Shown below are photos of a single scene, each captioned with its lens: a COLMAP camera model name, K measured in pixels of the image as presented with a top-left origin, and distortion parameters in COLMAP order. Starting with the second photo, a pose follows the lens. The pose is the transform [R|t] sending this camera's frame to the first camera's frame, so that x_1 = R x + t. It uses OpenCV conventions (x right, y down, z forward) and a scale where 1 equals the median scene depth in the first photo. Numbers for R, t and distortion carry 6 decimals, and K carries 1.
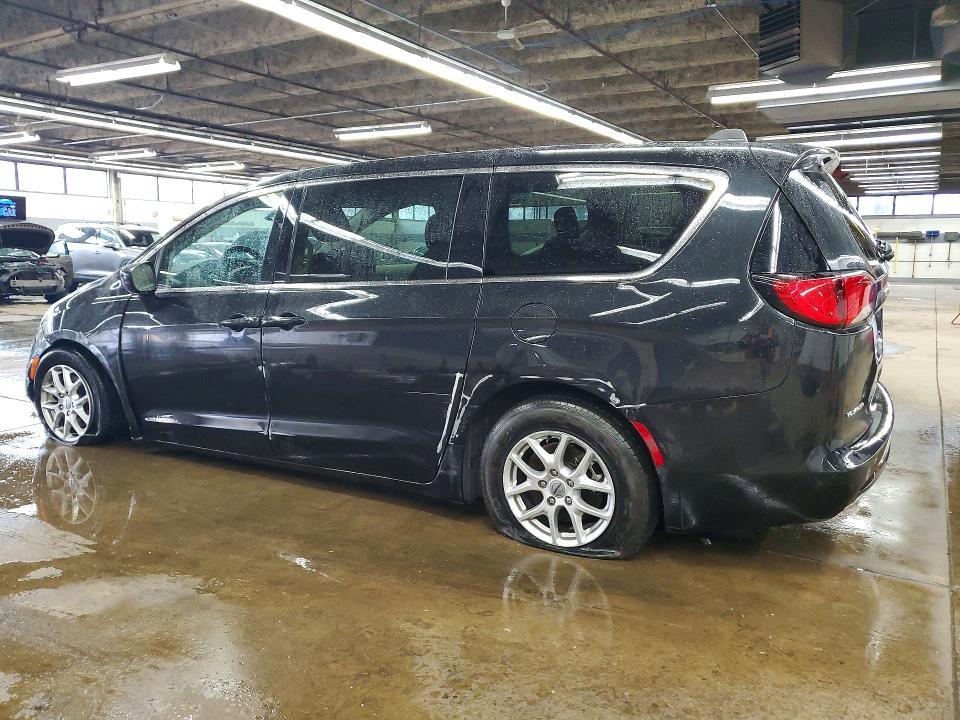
lens RADIAL K [[751.7, 0, 474.8], [0, 751.7, 361.0], [0, 0, 1]] dist [0.006769, 0.005501]
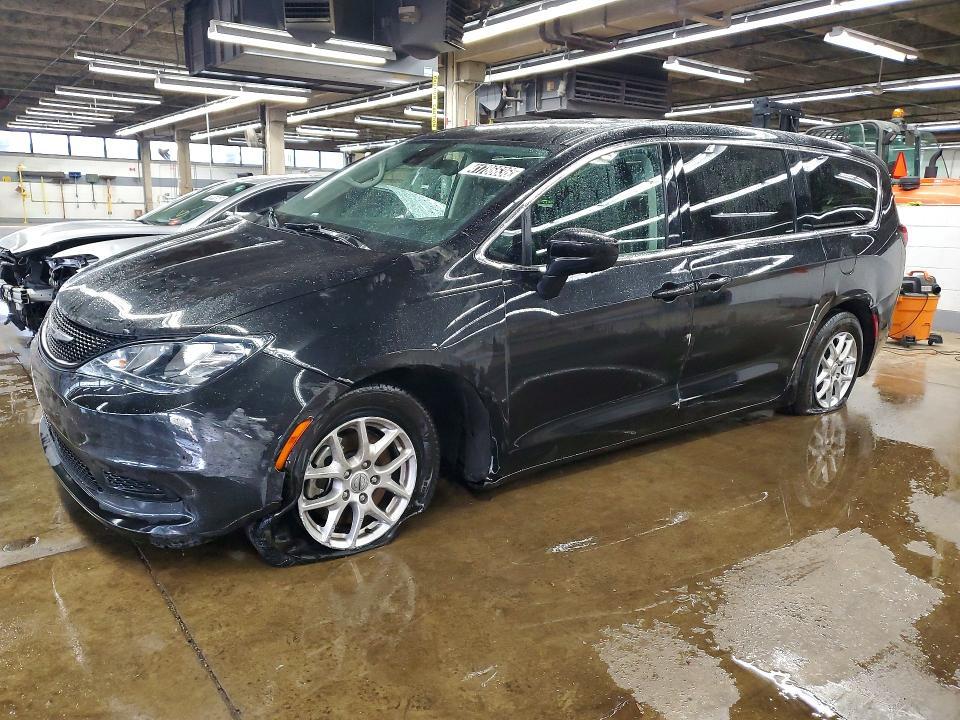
lens RADIAL K [[751.7, 0, 474.8], [0, 751.7, 361.0], [0, 0, 1]] dist [0.006769, 0.005501]
pose [[0.389913, -0.190764, 0.900876, -0.691898], [0.118499, 0.980567, 0.156350, -0.077183], [-0.913196, 0.045790, 0.404941, 0.472527]]
